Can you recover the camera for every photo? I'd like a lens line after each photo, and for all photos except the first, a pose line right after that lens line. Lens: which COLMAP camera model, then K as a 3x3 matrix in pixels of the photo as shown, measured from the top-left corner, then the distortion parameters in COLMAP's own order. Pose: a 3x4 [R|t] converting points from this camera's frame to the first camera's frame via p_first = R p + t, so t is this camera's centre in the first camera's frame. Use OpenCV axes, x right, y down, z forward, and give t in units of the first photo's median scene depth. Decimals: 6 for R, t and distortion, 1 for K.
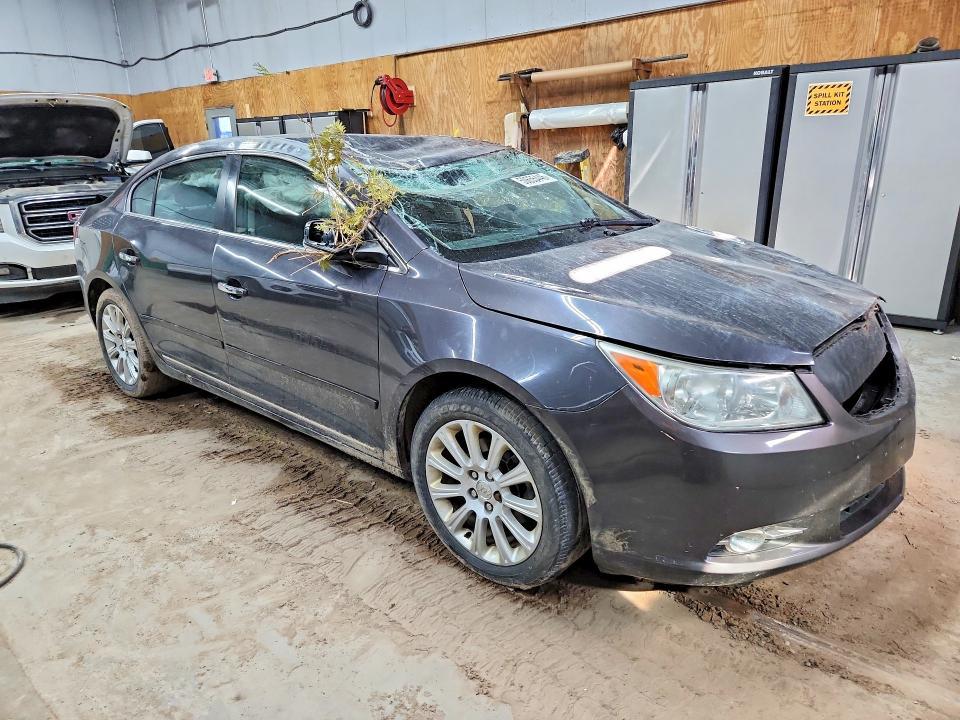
lens RADIAL K [[691.1, 0, 479.8], [0, 691.1, 376.8], [0, 0, 1]] dist [0.080675, -0.063544]
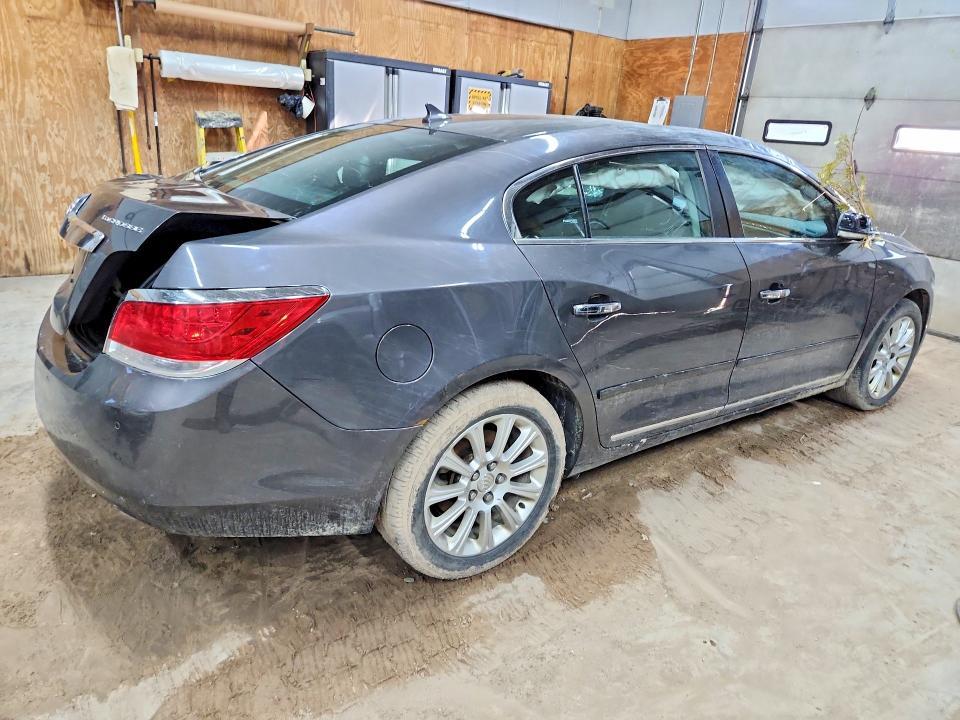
lens RADIAL K [[698.5, 0, 480.0], [0, 698.5, 360.0], [0, 0, 1]] dist [0.067288, -0.064482]
pose [[0.142119, -0.272213, 0.951684, -0.879963], [0.232093, 0.943805, 0.235300, -0.230449], [-0.962255, 0.187439, 0.197311, 0.787195]]
